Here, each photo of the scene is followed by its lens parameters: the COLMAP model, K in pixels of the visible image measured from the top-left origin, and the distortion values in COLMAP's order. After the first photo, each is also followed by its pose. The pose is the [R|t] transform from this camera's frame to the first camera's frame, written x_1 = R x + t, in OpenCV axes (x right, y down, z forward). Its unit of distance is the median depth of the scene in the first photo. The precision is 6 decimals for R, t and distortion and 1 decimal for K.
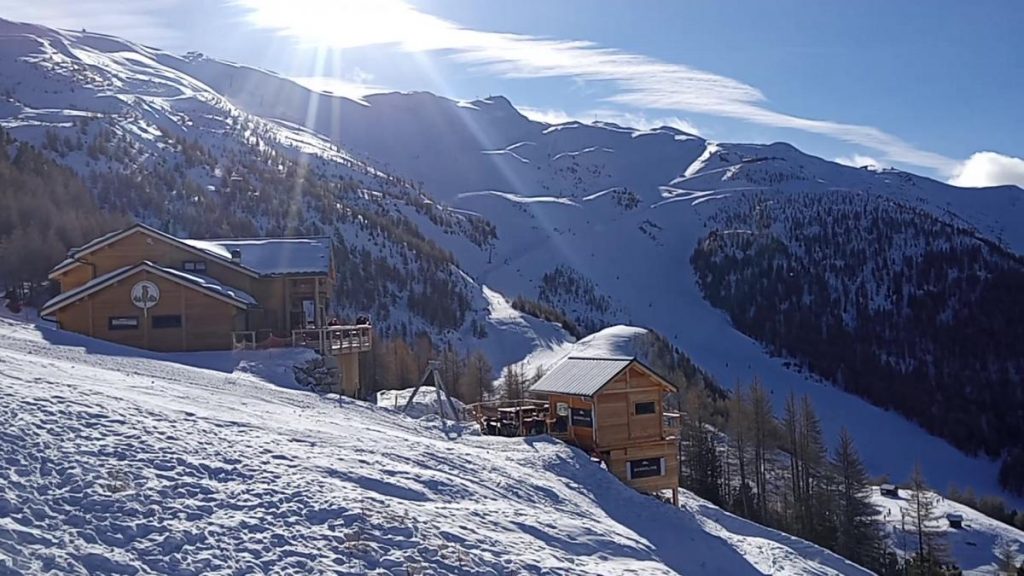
lens RADIAL K [[1003.4, 0, 512.0], [0, 1003.4, 288.0], [0, 0, 1]] dist [0.115506, -0.275260]
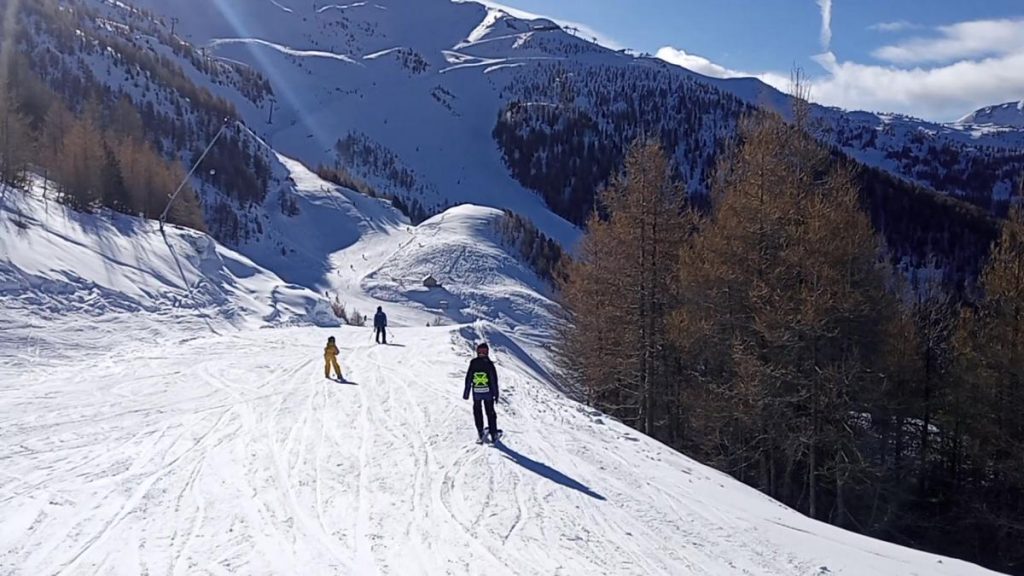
lens RADIAL K [[1003.4, 0, 512.0], [0, 1003.4, 288.0], [0, 0, 1]] dist [0.115506, -0.275260]
pose [[0.964238, 0.003545, 0.265014, -0.044285], [-0.034925, 0.992890, 0.113792, 0.006775], [-0.262726, -0.118979, 0.957507, 0.127436]]
